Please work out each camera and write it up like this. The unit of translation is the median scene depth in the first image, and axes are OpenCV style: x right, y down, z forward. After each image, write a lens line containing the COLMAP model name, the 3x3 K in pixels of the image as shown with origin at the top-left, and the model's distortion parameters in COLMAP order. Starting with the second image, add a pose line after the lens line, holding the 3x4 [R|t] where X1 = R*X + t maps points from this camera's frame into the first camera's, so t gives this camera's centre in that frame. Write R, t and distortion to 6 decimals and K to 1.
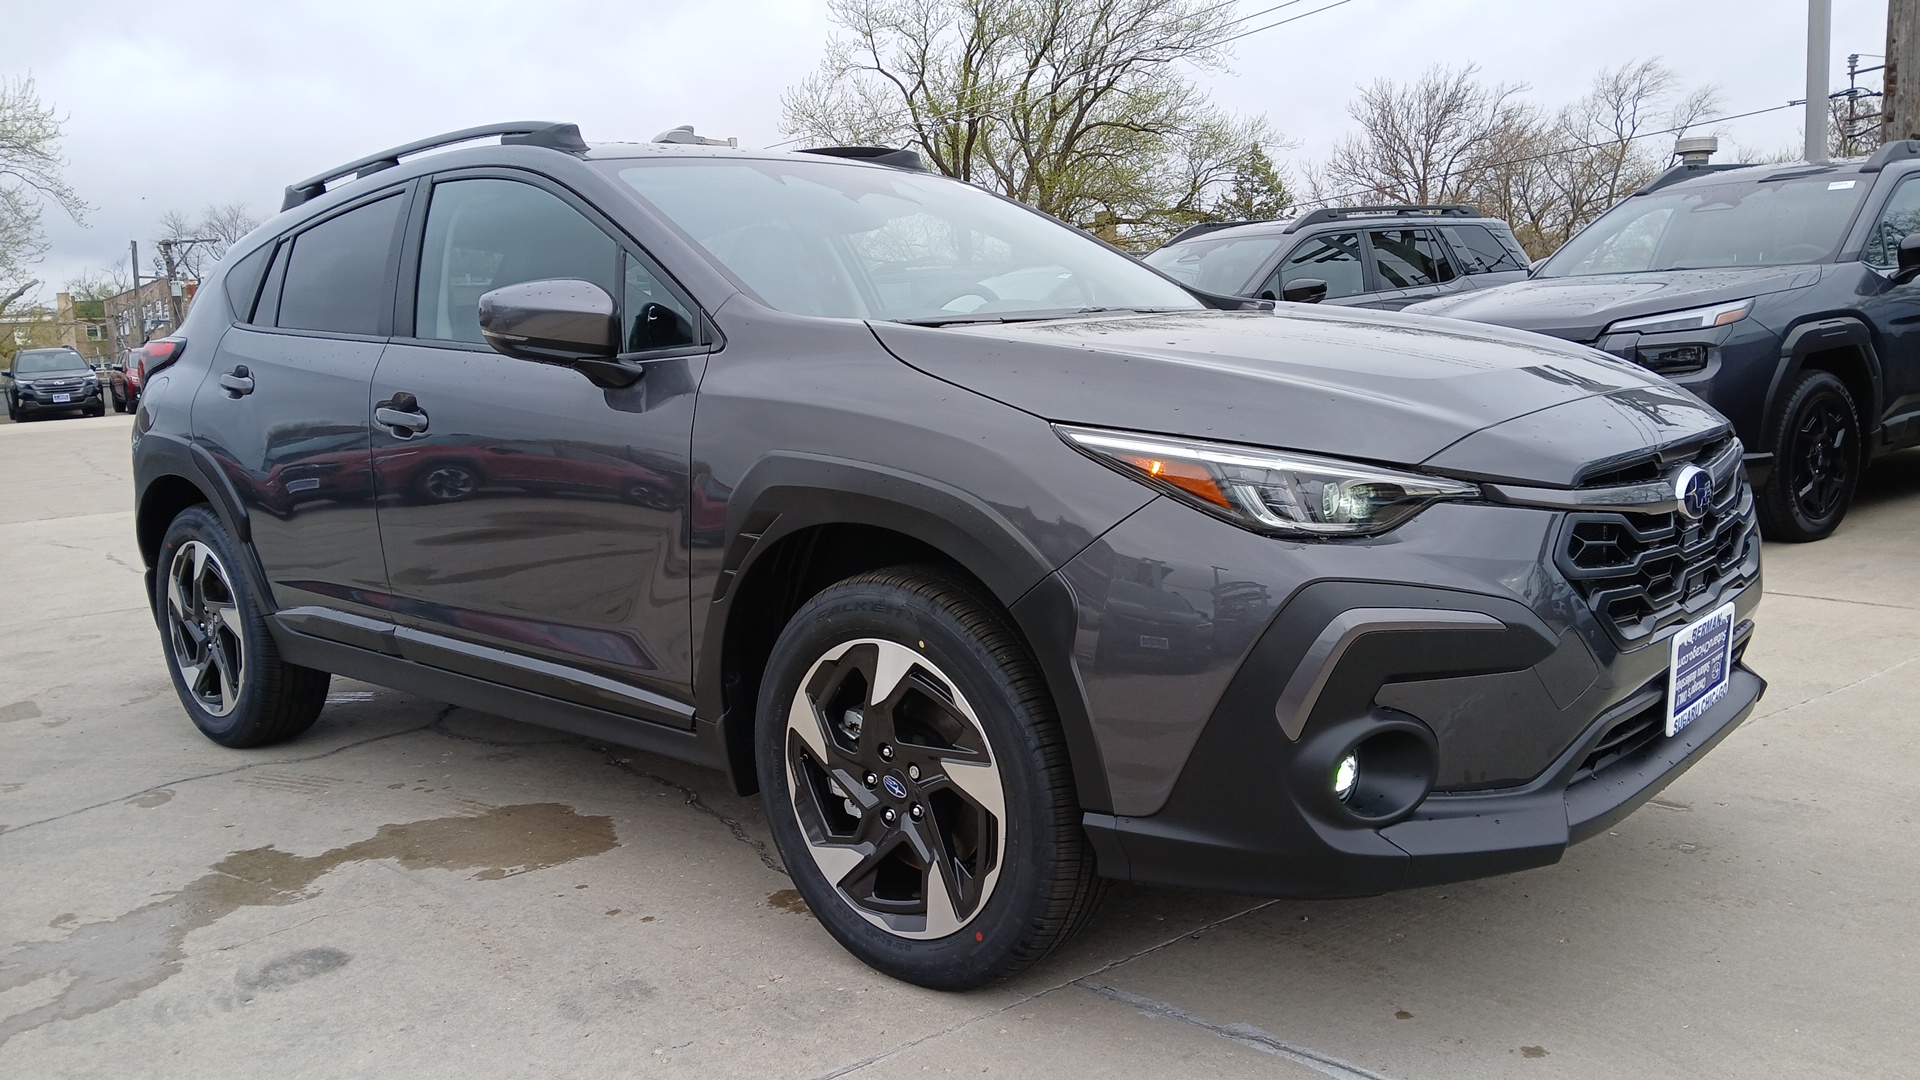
lens RADIAL K [[1480.3, 0, 966.0], [0, 1480.3, 563.7], [0, 0, 1]] dist [0.065710, -0.121069]
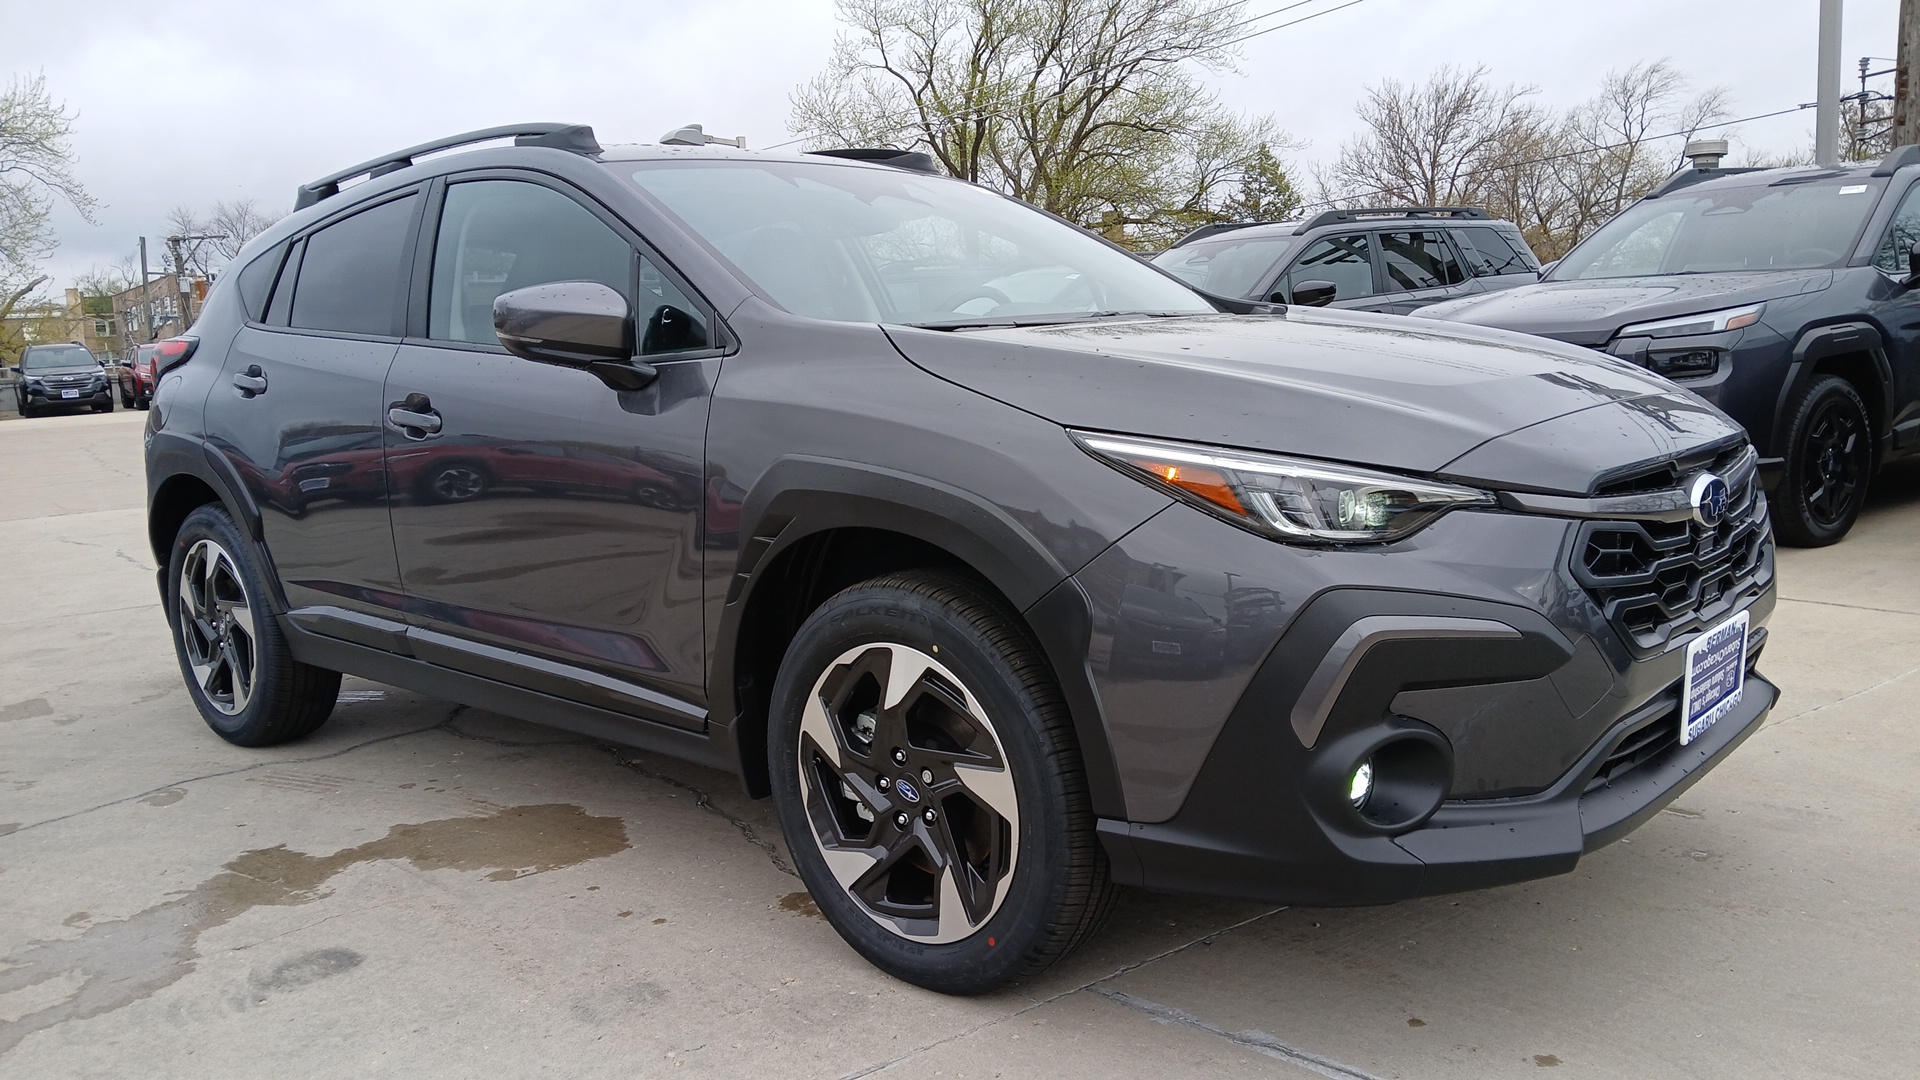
lens RADIAL K [[1480.3, 0, 966.0], [0, 1480.3, 563.7], [0, 0, 1]] dist [0.065710, -0.121069]
pose [[0.999983, 0.004642, -0.003625, -0.004442], [-0.004640, 0.999989, 0.000600, -0.002888], [0.003628, -0.000583, 0.999993, -0.000457]]
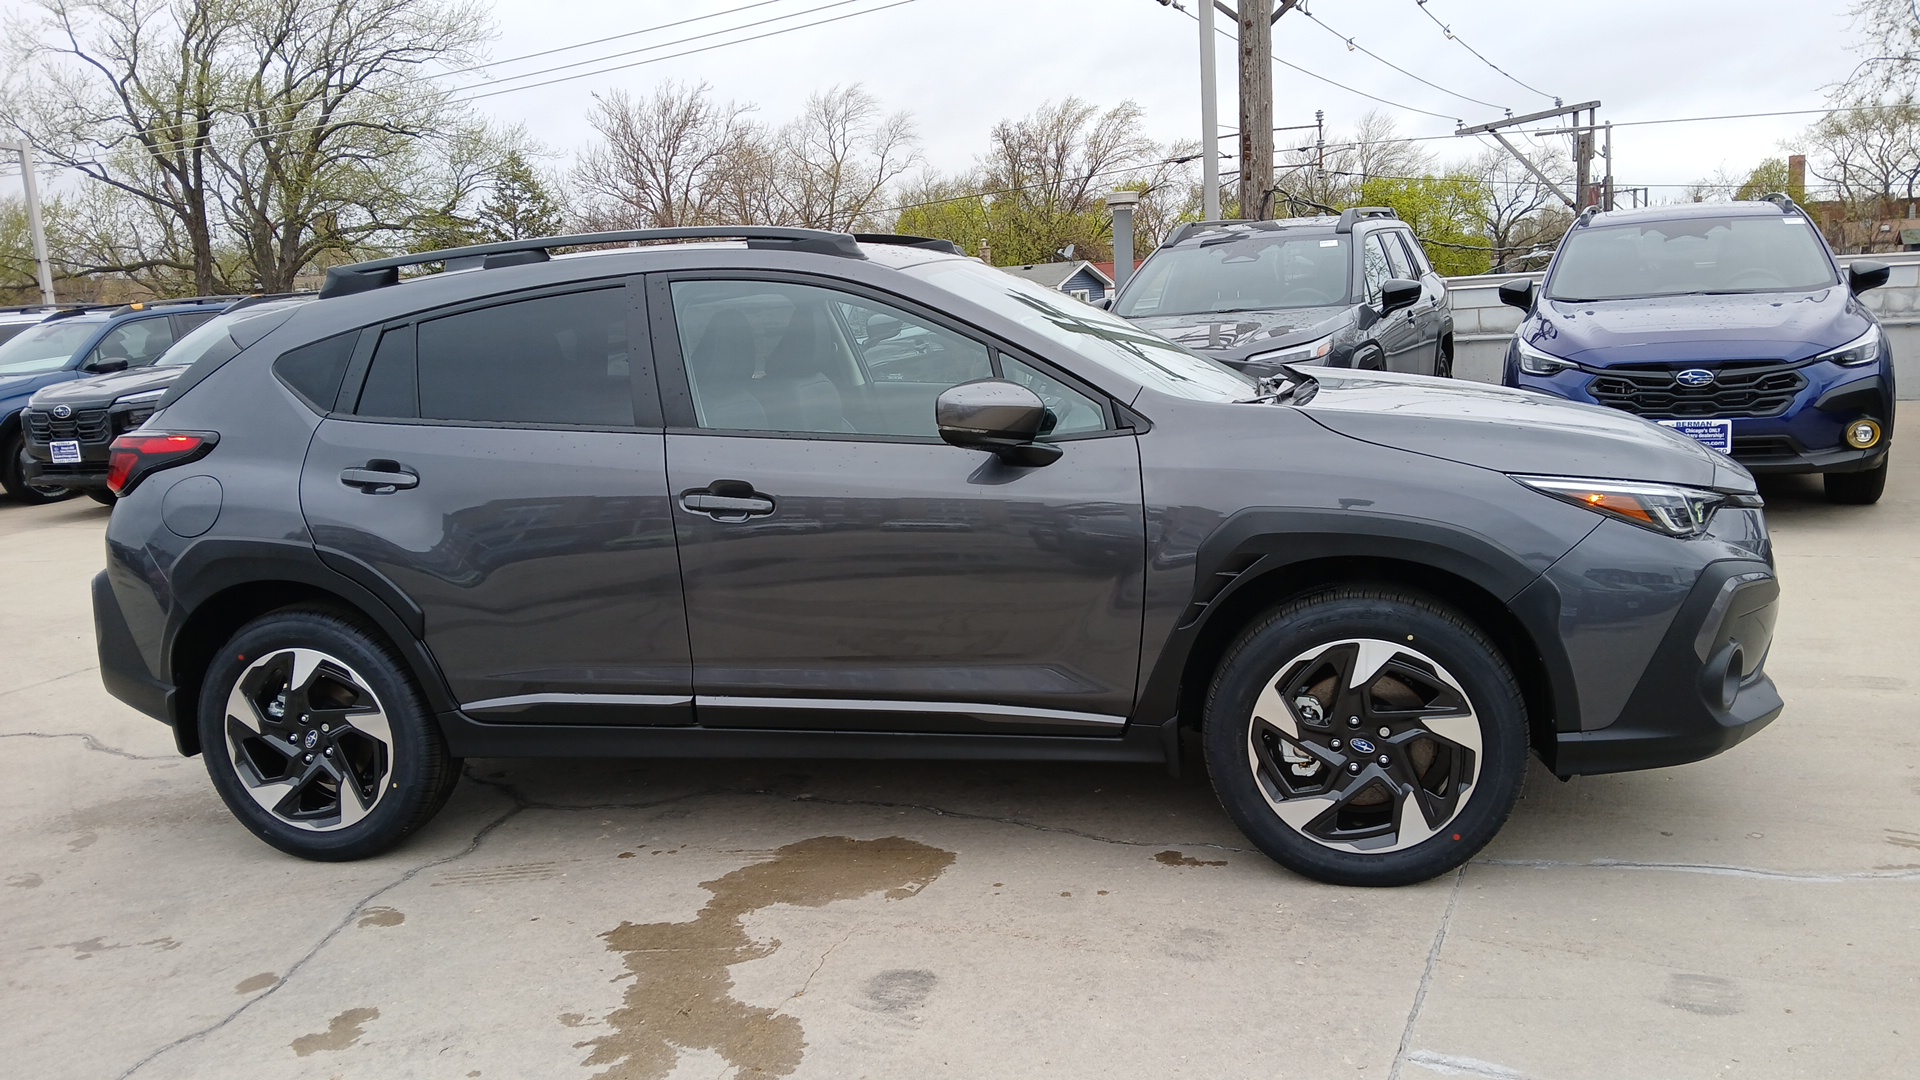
lens RADIAL K [[1480.3, 0, 966.0], [0, 1480.3, 563.7], [0, 0, 1]] dist [0.065710, -0.121069]
pose [[0.877327, -0.095208, 0.470353, -0.781851], [0.096633, 0.995095, 0.021180, -0.063302], [-0.470062, 0.026870, 0.882224, -0.033280]]
